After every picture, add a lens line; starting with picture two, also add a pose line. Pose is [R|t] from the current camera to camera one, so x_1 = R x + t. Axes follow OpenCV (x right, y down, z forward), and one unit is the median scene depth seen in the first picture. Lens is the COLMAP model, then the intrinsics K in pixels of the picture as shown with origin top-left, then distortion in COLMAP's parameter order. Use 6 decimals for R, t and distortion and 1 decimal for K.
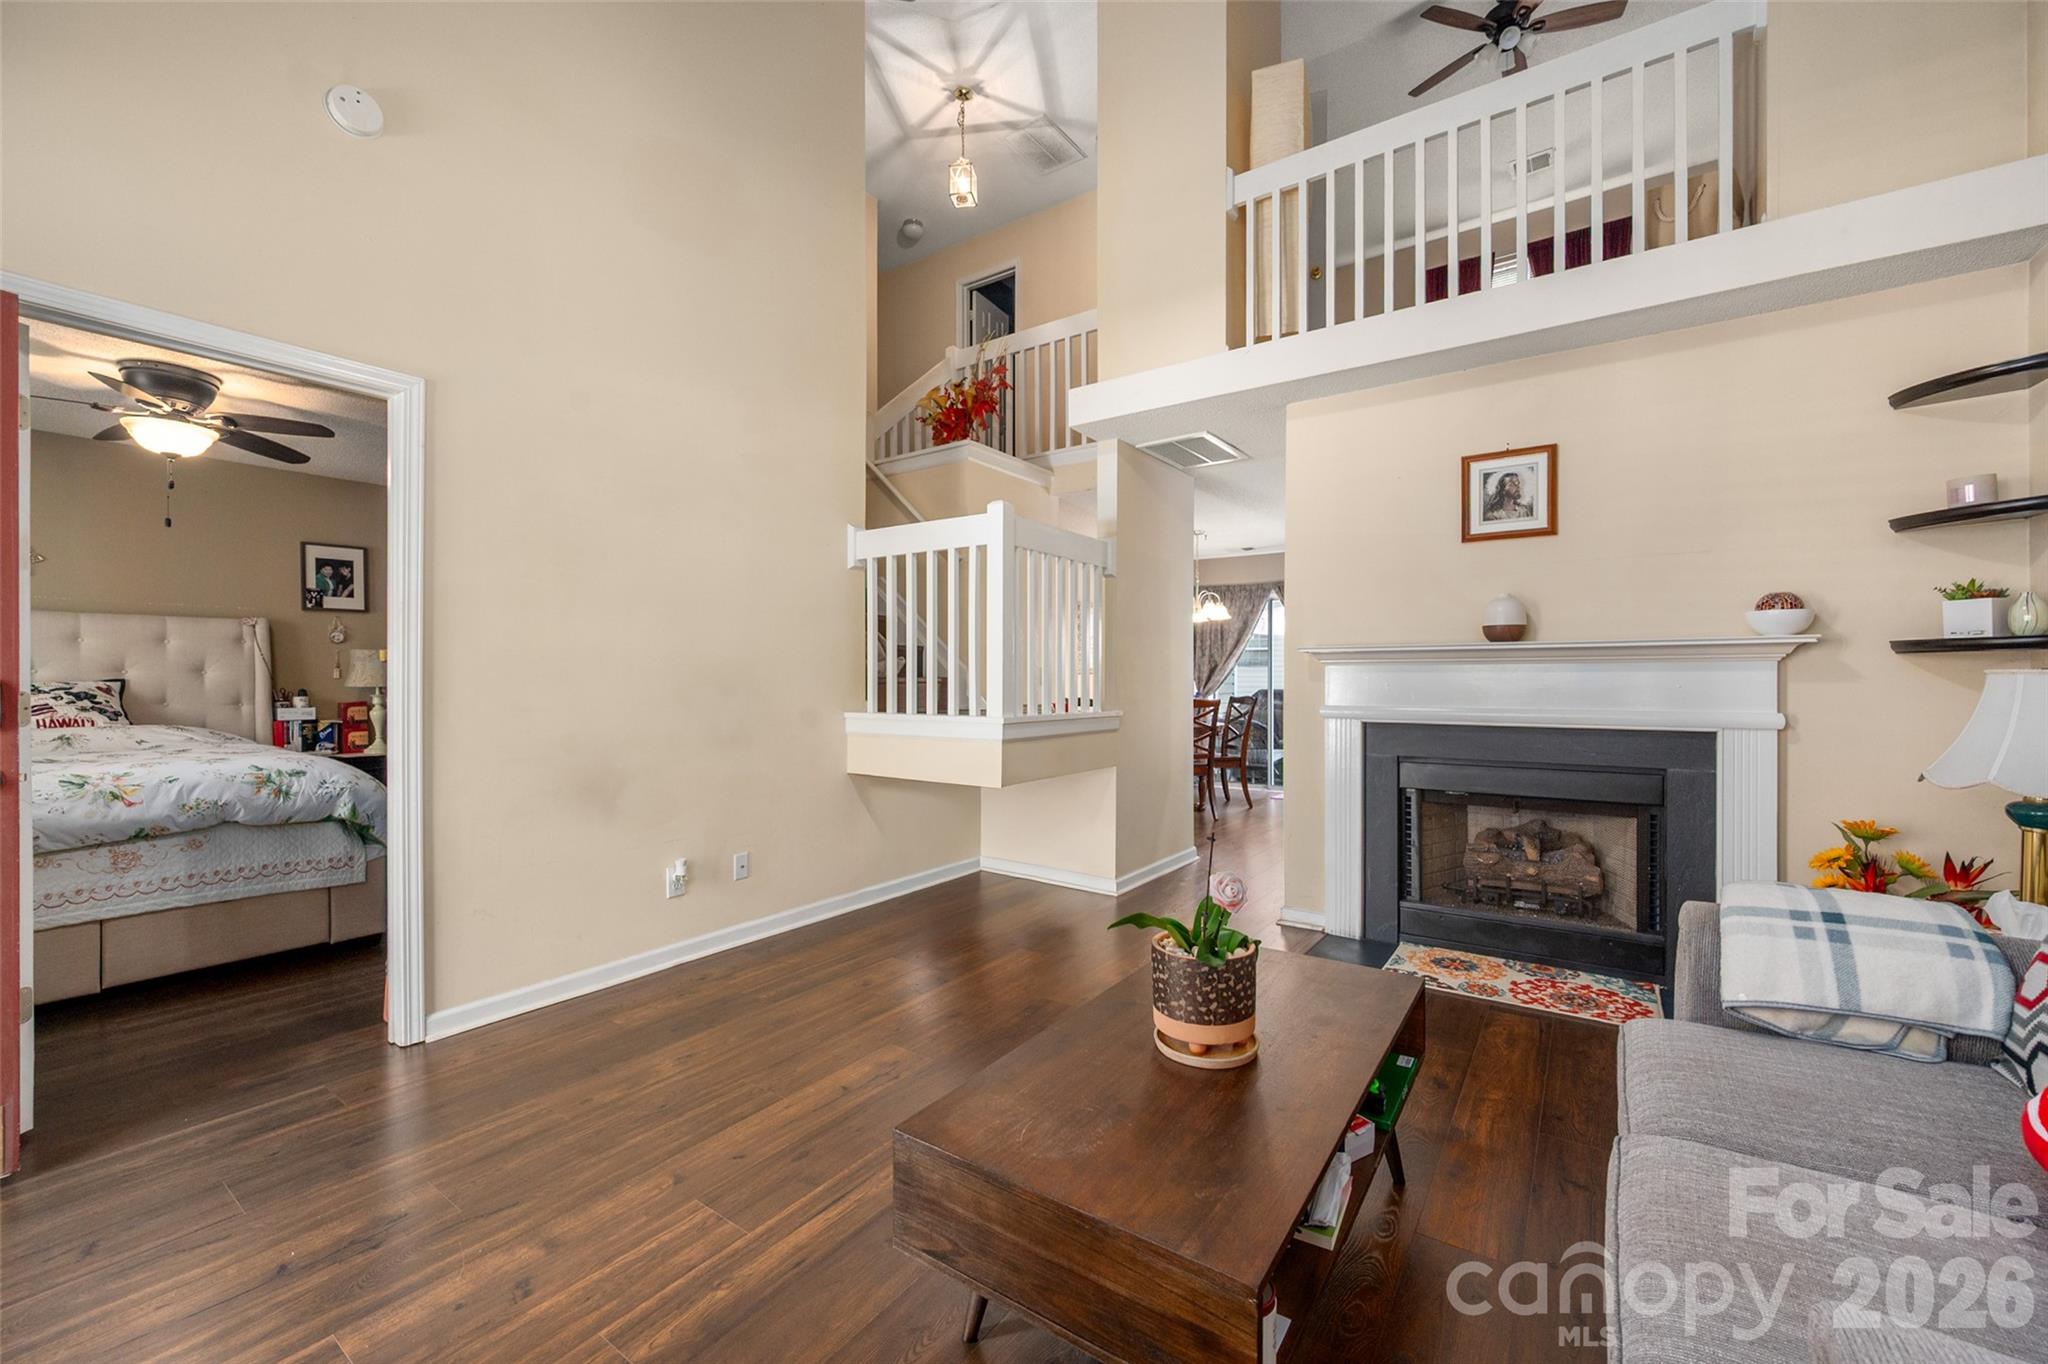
lens RADIAL K [[826.0, 0, 1020.0], [0, 826.0, 671.9], [0, 0, 1]] dist [0.000841, -0.000659]
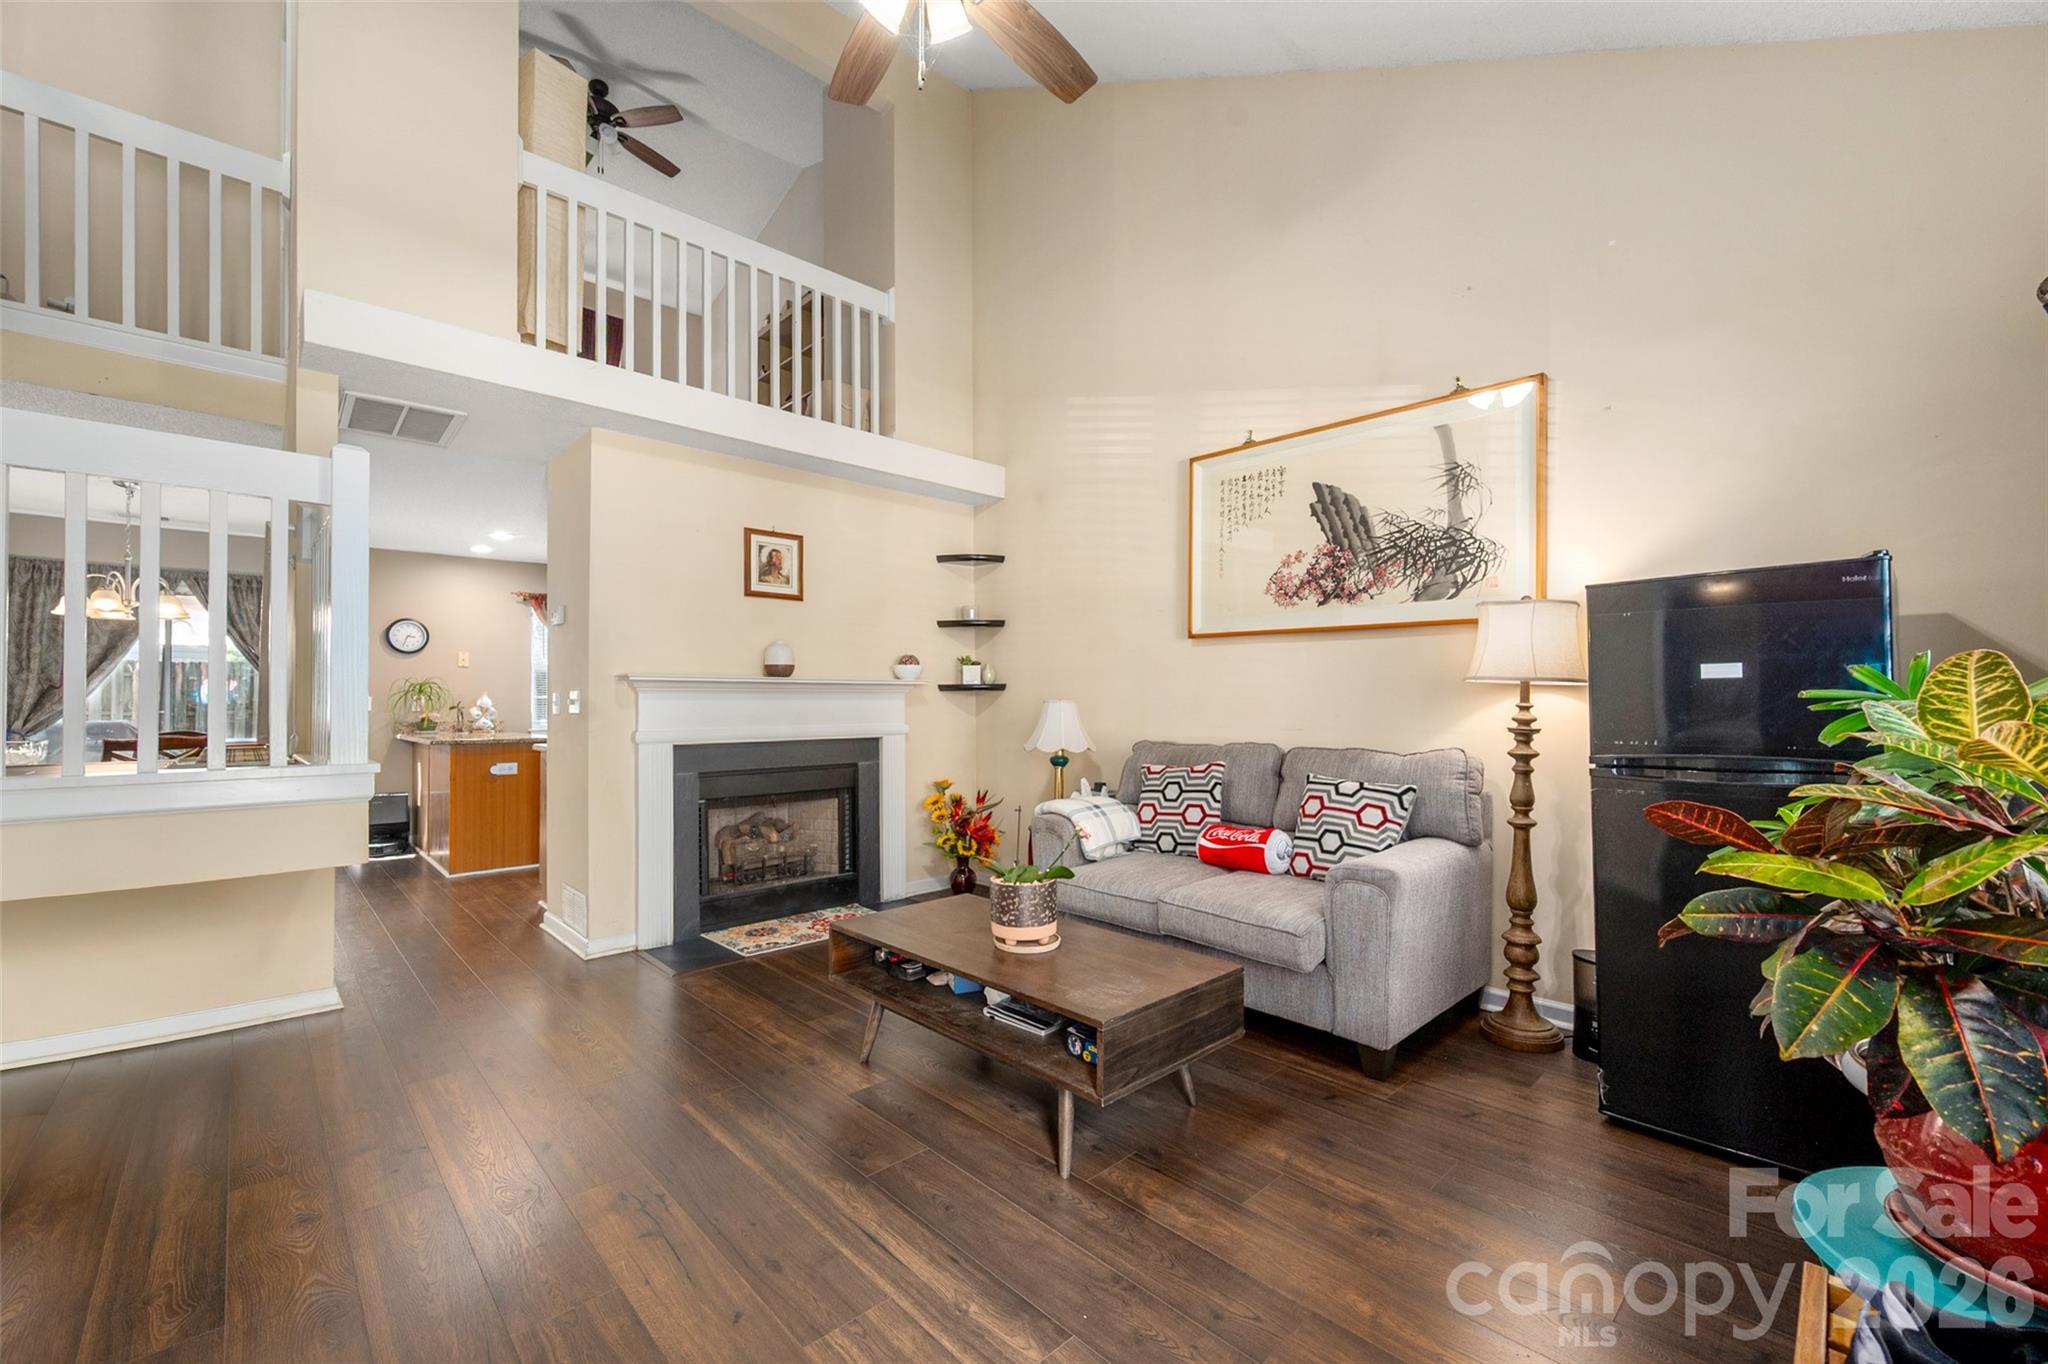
lens RADIAL K [[826.0, 0, 1059.2], [0, 826.0, 683.4], [0, 0, 1]] dist [0.000841, -0.000659]
pose [[0.170209, 0.022284, 0.985156, -1.323355], [-0.005109, 0.999751, -0.021732, -0.000538], [-0.985395, -0.001335, 0.170280, 0.696802]]
